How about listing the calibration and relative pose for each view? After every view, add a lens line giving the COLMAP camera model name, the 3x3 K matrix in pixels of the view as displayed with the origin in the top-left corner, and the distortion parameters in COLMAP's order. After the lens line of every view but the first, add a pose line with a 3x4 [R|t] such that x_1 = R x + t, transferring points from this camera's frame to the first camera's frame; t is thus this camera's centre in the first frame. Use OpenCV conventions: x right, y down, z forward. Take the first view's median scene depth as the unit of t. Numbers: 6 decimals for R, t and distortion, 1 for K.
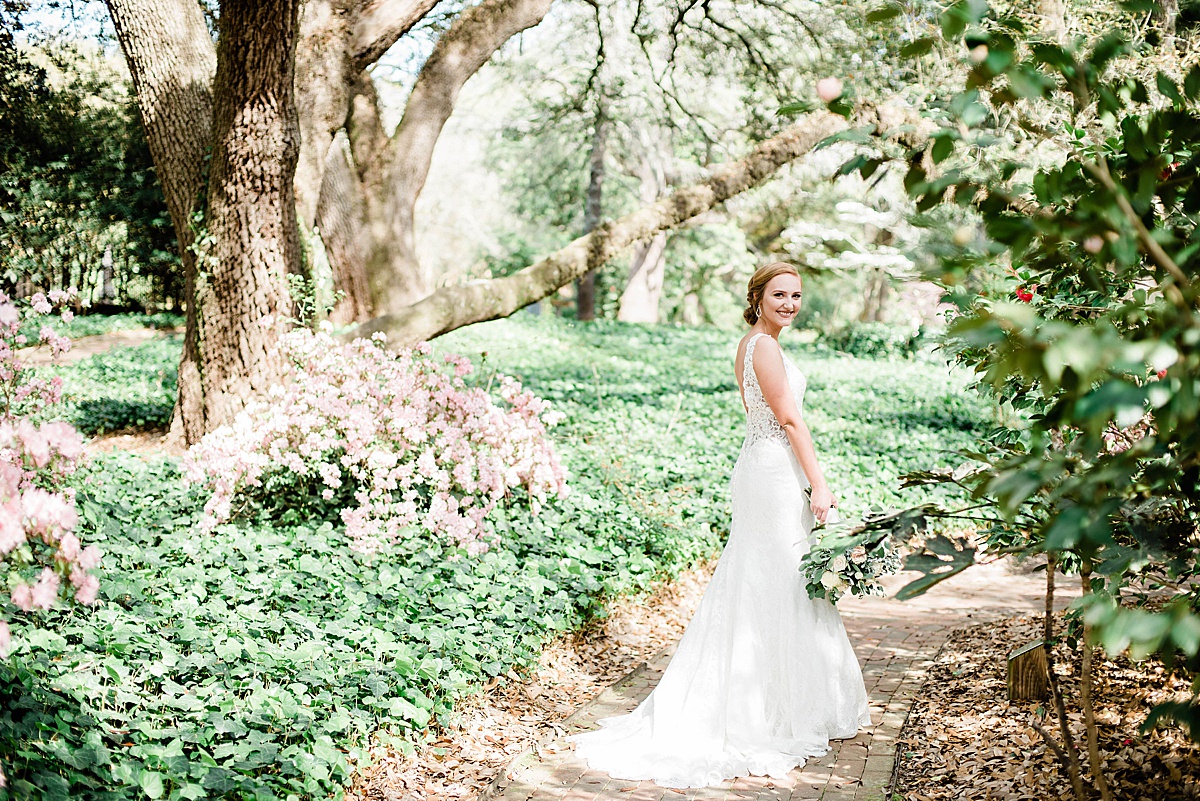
lens RADIAL K [[1718.9, 0, 600.0], [0, 1718.9, 400.5], [0, 0, 1]] dist [-0.130870, 0.049663]
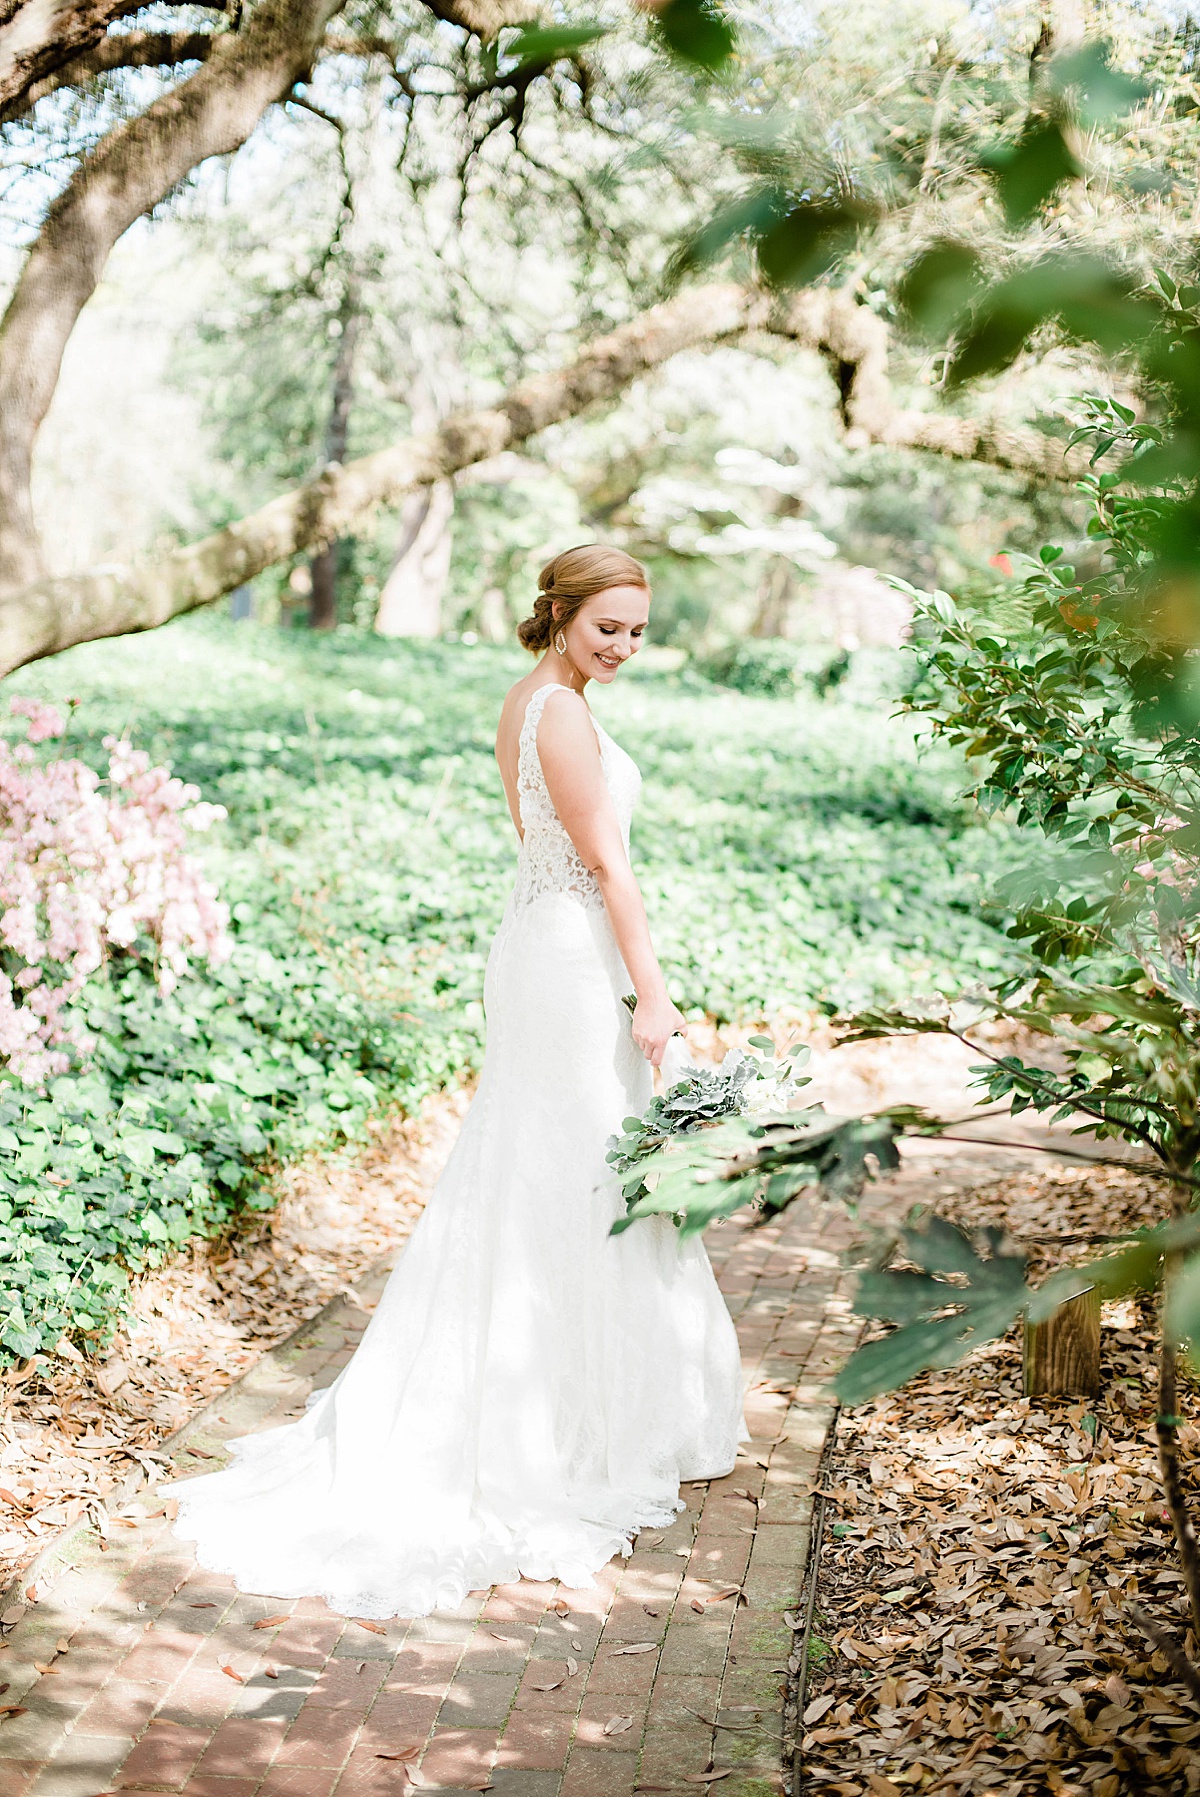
lens RADIAL K [[2574.0, 0, 600.0], [0, 2574.0, 898.5], [0, 0, 1]] dist [-0.130870, 0.049663]
pose [[0.995659, 0.004273, 0.092977, 0.024920], [-0.009695, 0.998273, 0.057943, -0.013522], [-0.092569, -0.058593, 0.993981, 0.165460]]
